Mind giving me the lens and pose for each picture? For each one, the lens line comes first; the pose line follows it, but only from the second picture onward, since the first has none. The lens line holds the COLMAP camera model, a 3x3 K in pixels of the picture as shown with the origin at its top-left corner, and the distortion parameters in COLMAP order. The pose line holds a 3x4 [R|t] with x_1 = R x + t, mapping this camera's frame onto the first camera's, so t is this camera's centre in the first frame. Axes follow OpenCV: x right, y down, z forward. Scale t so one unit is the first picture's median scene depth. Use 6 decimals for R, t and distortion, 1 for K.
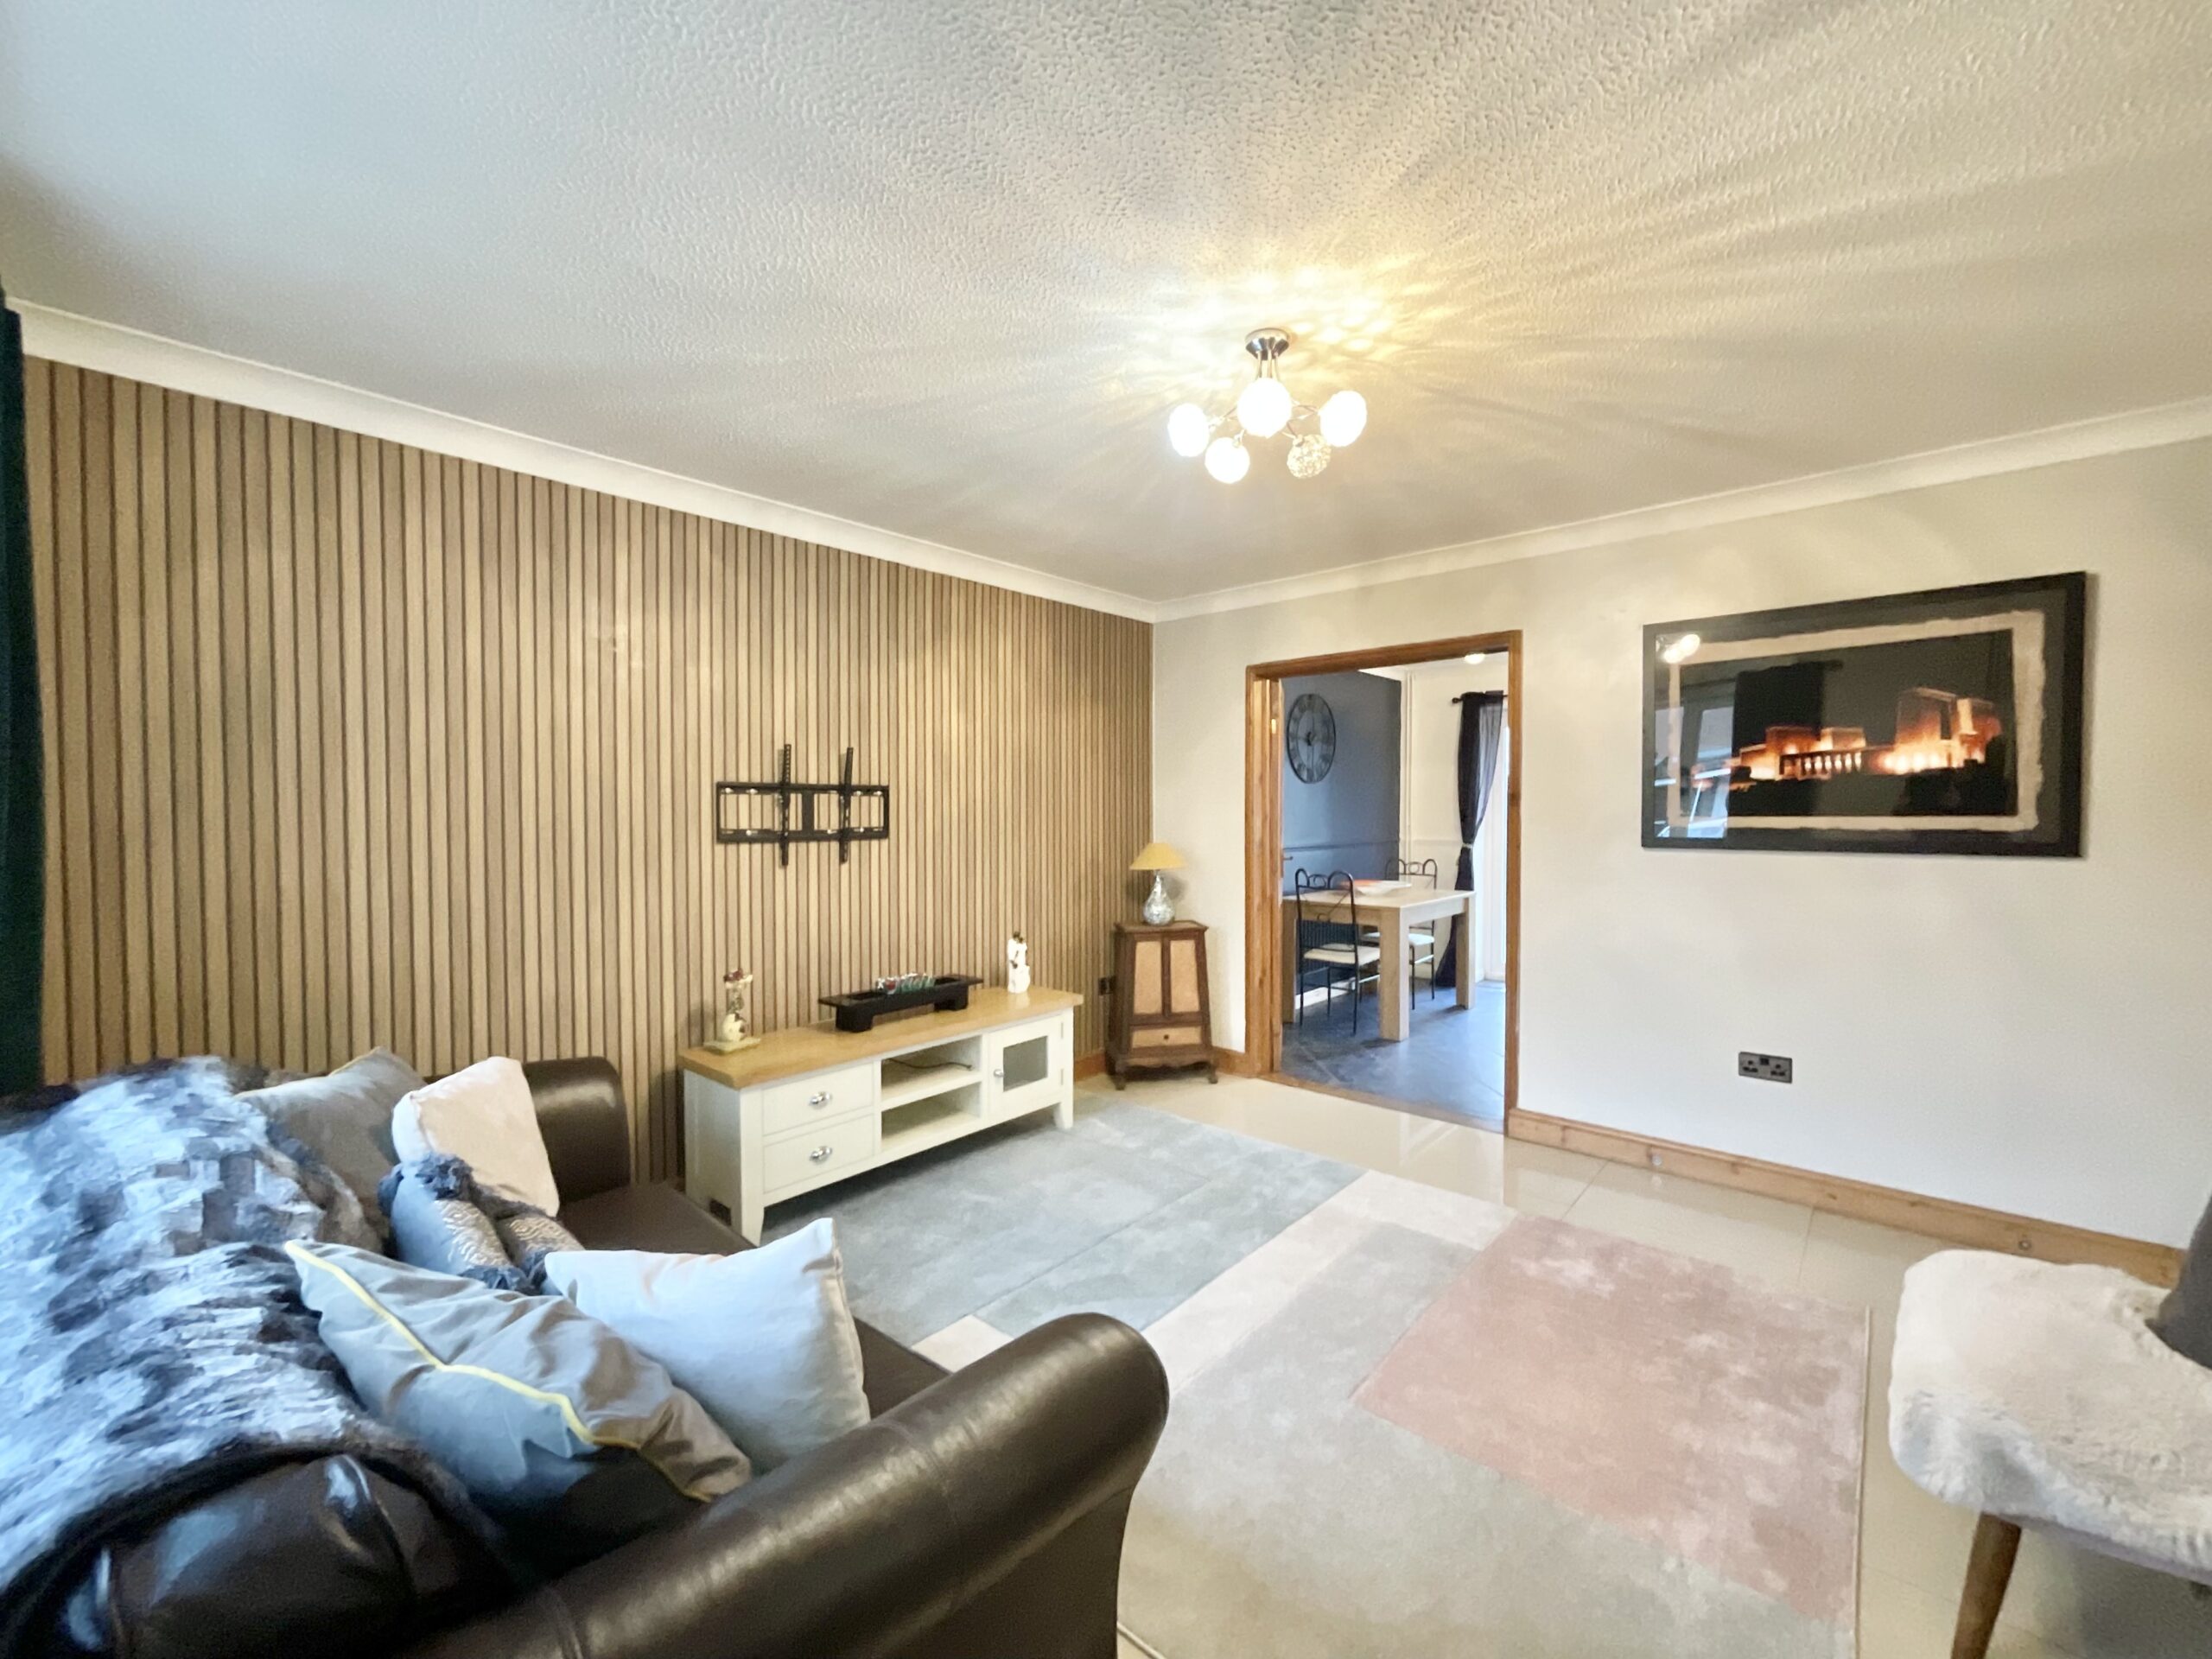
lens RADIAL K [[900.6, 0, 1104.3], [0, 900.6, 828.2], [0, 0, 1]] dist [-0.017459, 0.015468]
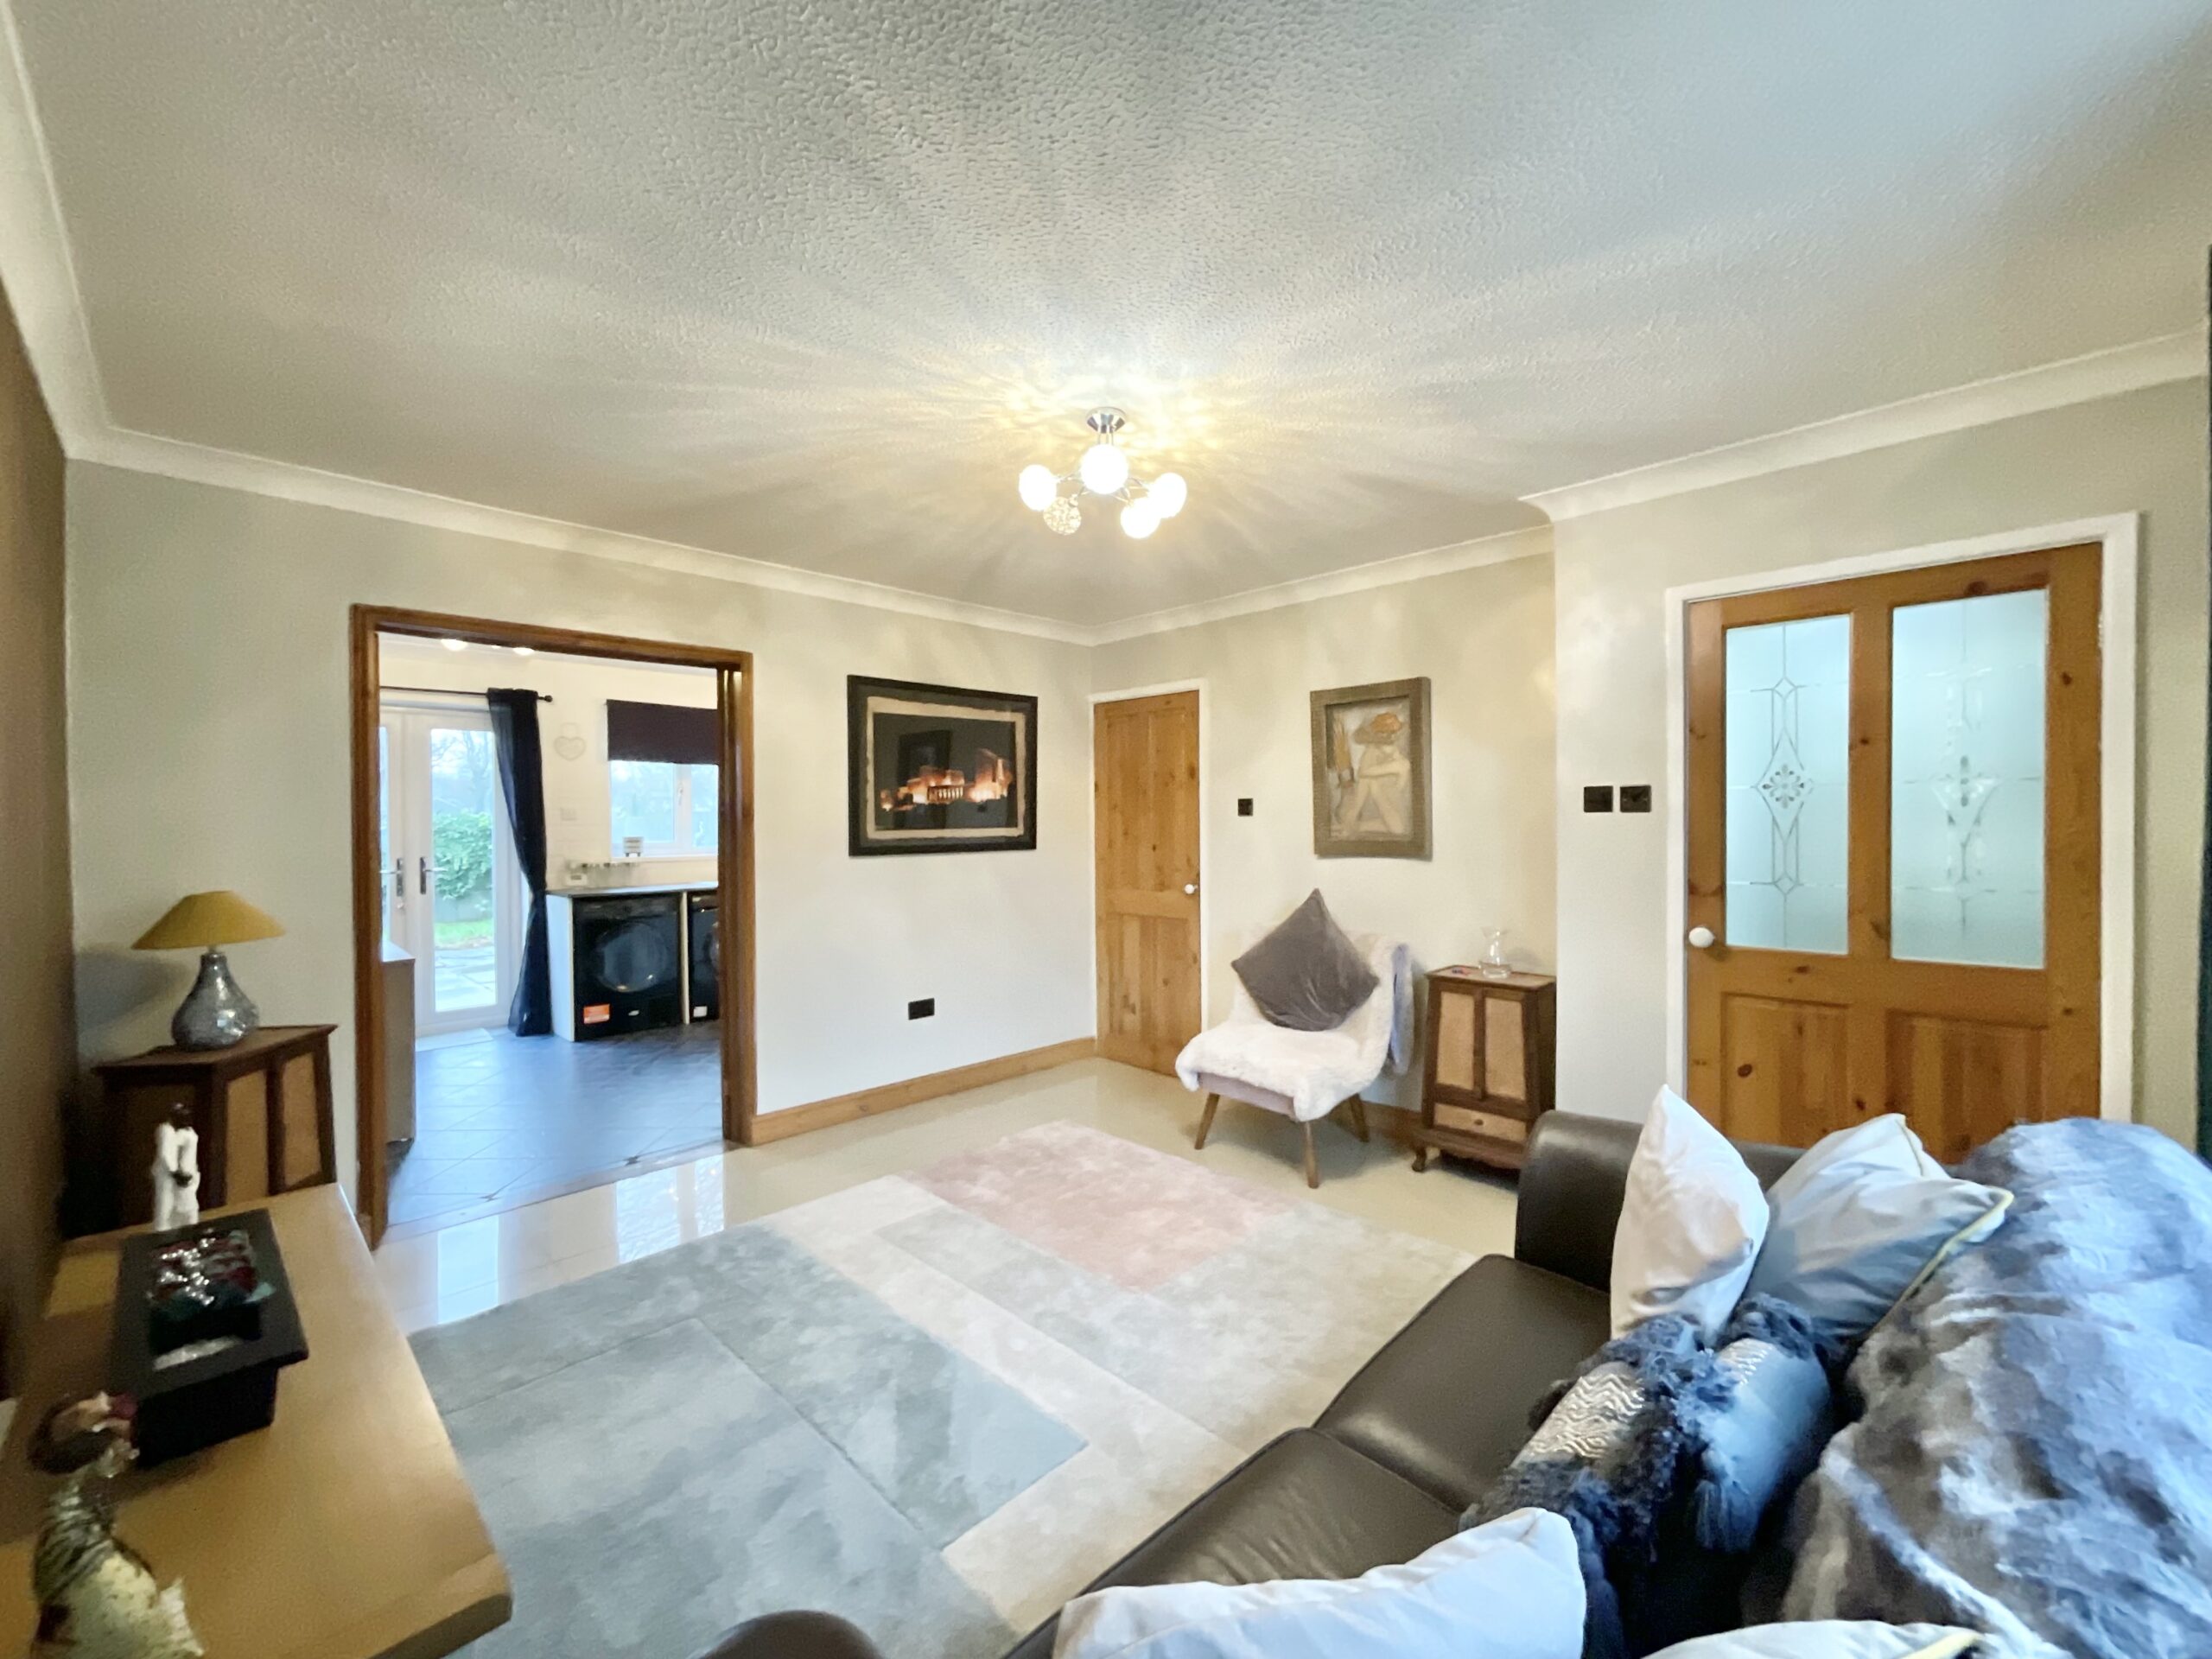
lens RADIAL K [[900.6, 0, 1104.3], [0, 900.6, 828.2], [0, 0, 1]] dist [-0.017459, 0.015468]
pose [[0.053397, -0.006658, 0.998551, -0.728305], [0.026982, 0.999622, 0.005222, -0.017119], [-0.998209, 0.026664, 0.053556, 0.716716]]
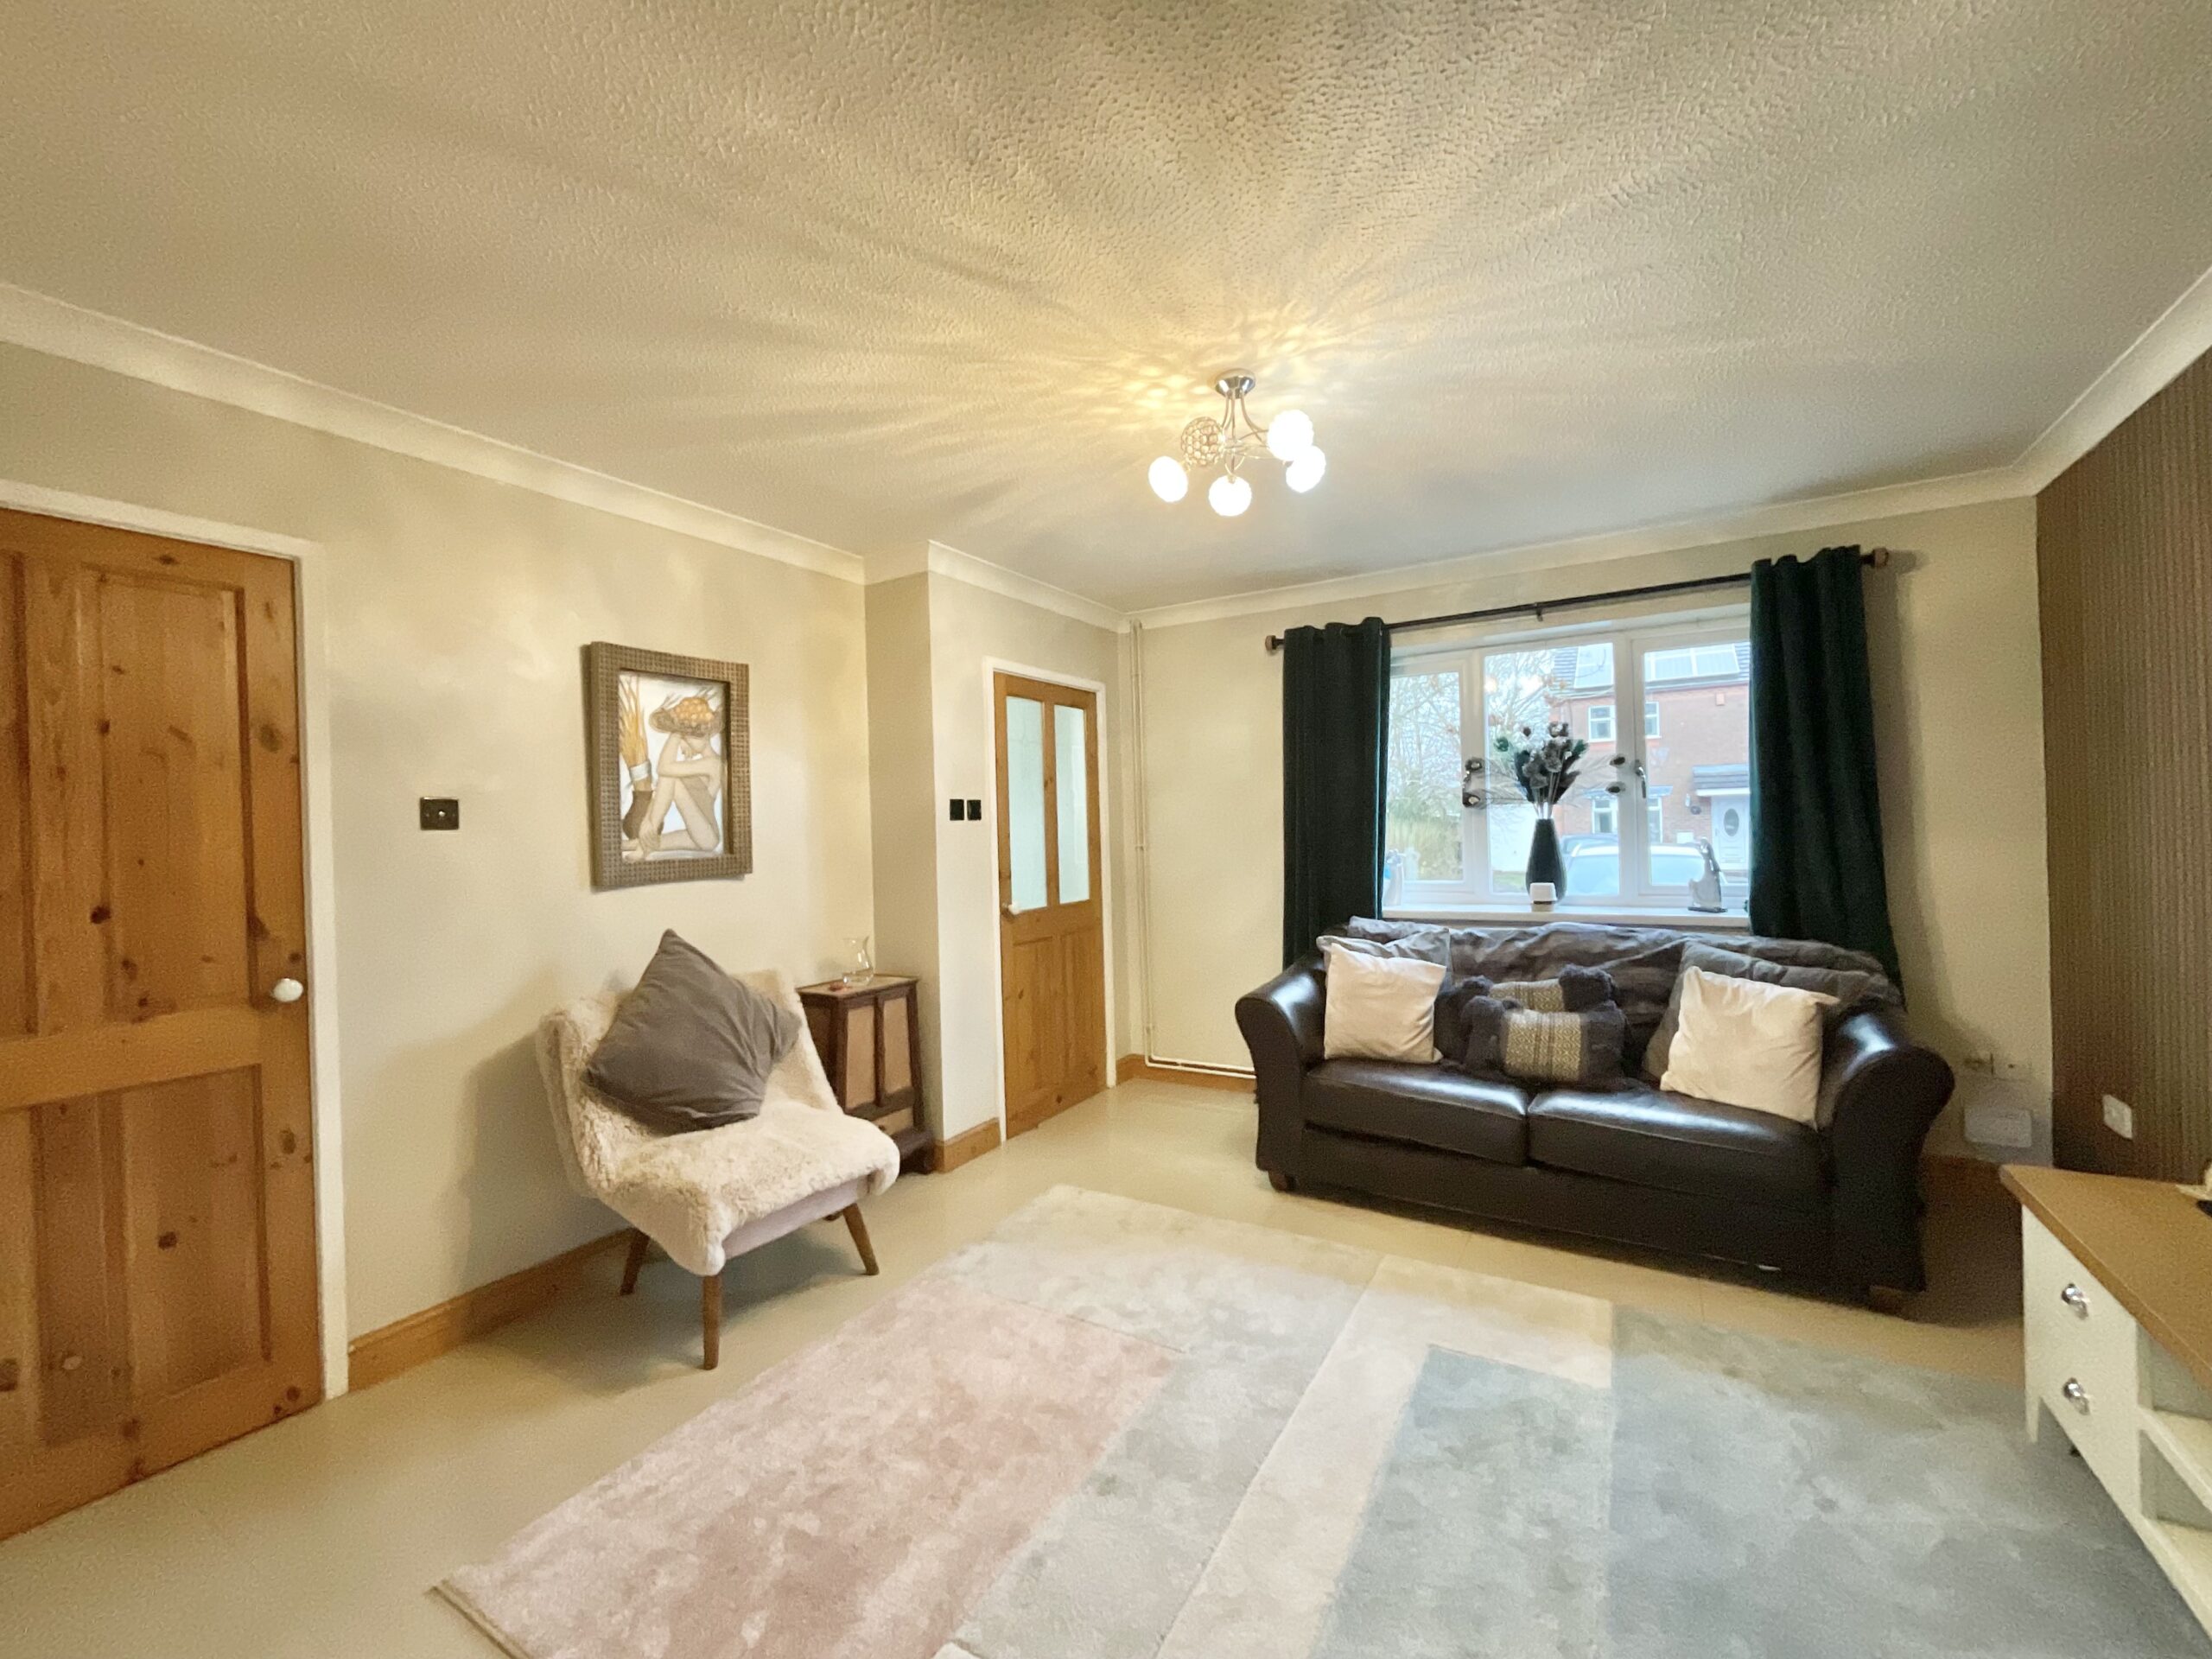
lens RADIAL K [[900.6, 0, 1104.3], [0, 900.6, 828.2], [0, 0, 1]] dist [-0.017459, 0.015468]
pose [[-0.981888, 0.030574, -0.186977, 0.414685], [0.026874, 0.999390, 0.022293, -0.027105], [0.187544, 0.016864, -0.982111, 1.527486]]
